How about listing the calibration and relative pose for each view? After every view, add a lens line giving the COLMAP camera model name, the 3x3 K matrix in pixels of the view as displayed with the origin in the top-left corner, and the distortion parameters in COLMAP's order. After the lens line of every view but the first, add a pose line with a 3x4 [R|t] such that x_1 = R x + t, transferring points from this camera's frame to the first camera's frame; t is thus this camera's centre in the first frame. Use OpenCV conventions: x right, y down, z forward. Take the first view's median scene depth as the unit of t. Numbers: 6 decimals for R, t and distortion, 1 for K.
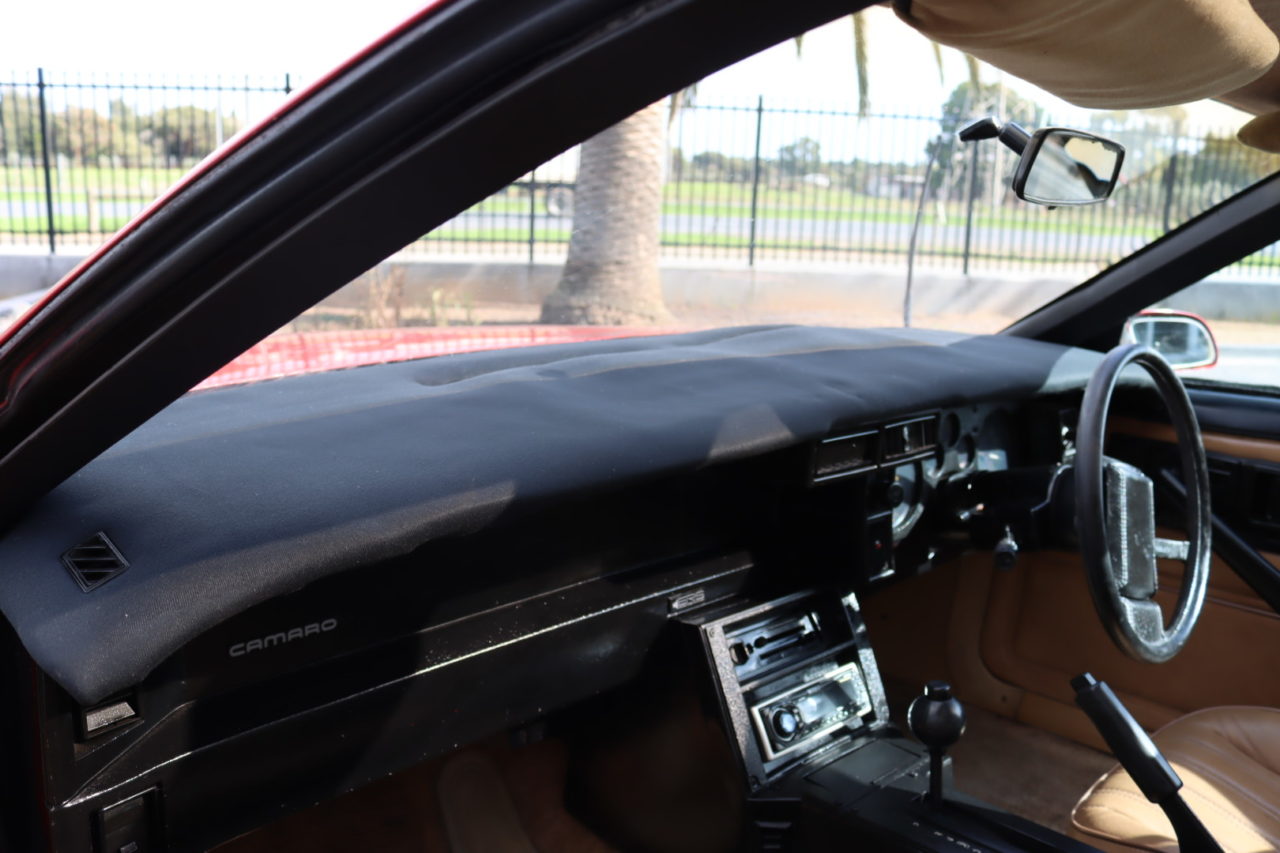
lens RADIAL K [[1084.4, 0, 640.0], [0, 1084.4, 426.5], [0, 0, 1]] dist [-0.168412, 0.161512]
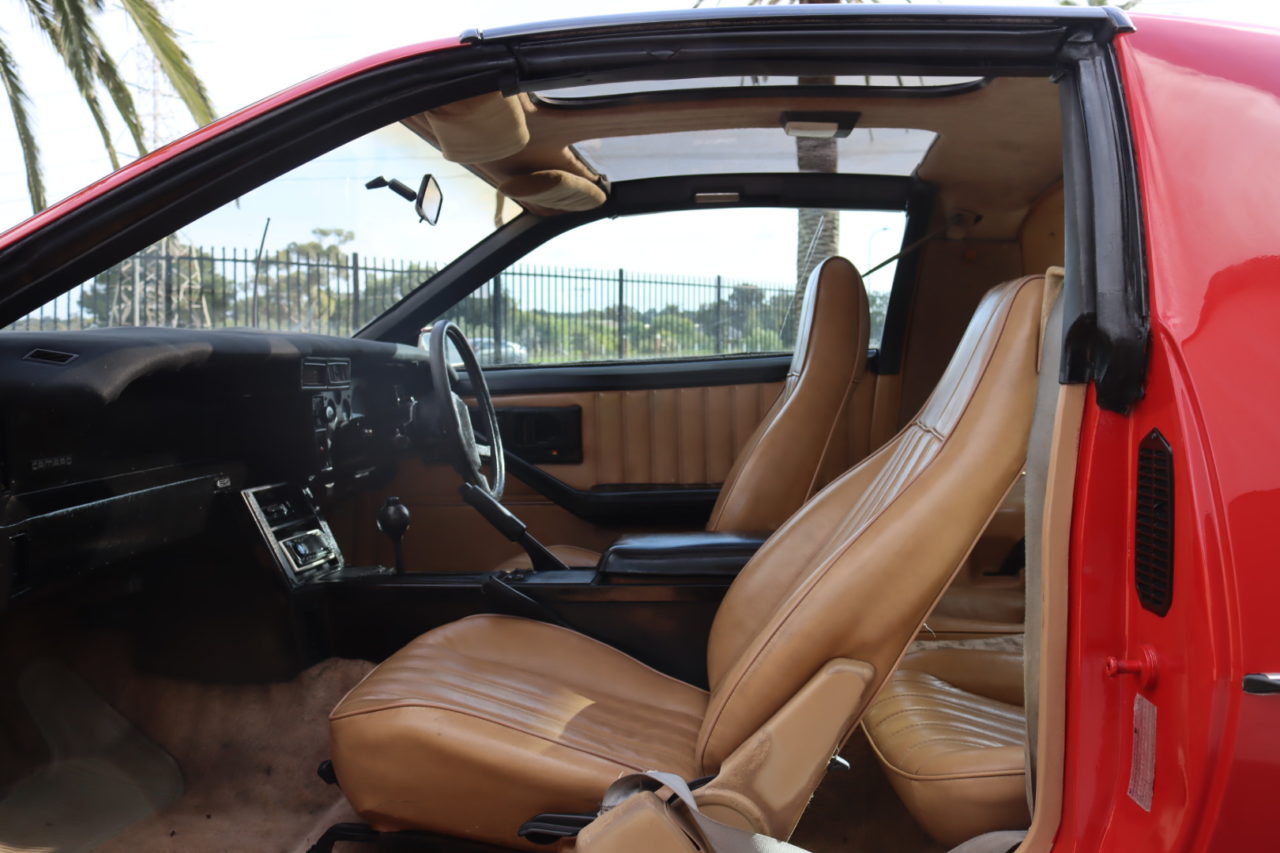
lens RADIAL K [[1170.9, 0, 640.0], [0, 1170.9, 426.5], [0, 0, 1]] dist [-0.161325, 0.165418]
pose [[0.755083, -0.078570, 0.650904, -0.531714], [0.172997, 0.981485, -0.082212, 0.300422], [-0.632393, 0.174681, 0.754695, -0.581042]]
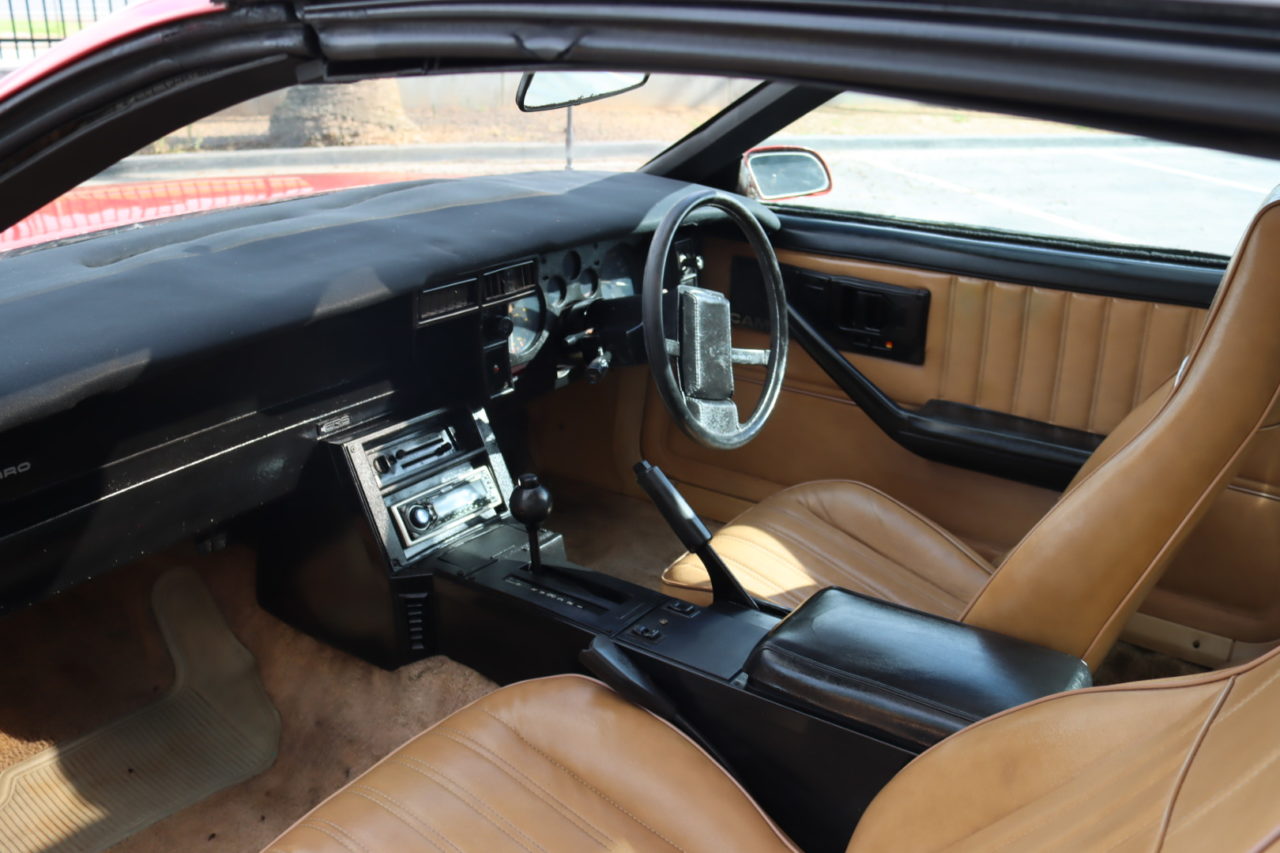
lens RADIAL K [[1164.8, 0, 640.0], [0, 1164.8, 426.5], [0, 0, 1]] dist [-0.111319, 0.017802]
pose [[0.979888, -0.076423, 0.184334, 0.134877], [0.044583, 0.984250, 0.171067, -0.044164], [-0.194504, -0.159409, 0.967862, -0.323903]]
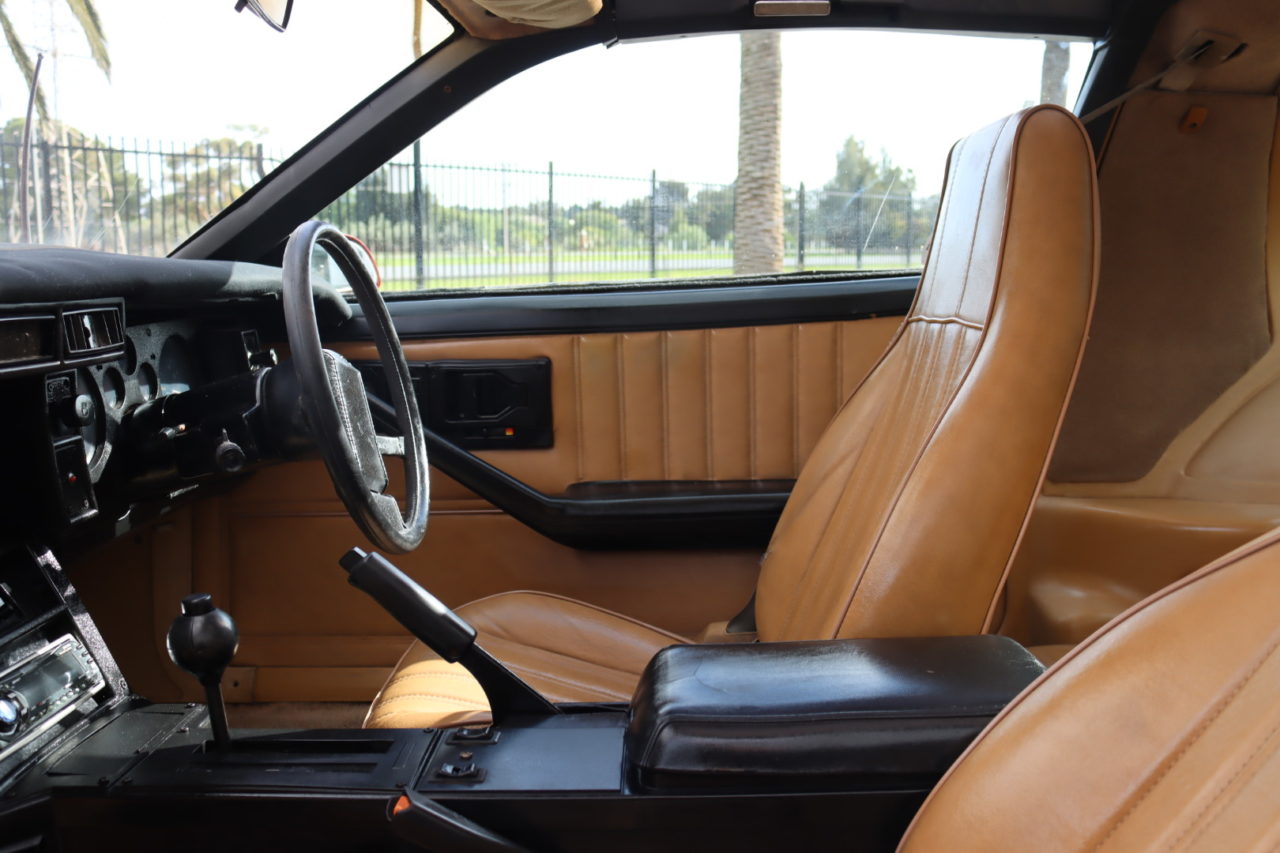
lens RADIAL K [[1170.9, 0, 640.0], [0, 1170.9, 426.5], [0, 0, 1]] dist [-0.161325, 0.165418]
pose [[0.711156, -0.142462, 0.688449, -0.056160], [0.181940, 0.983187, 0.015511, 0.138318], [-0.679084, 0.114226, 0.725119, 0.093371]]
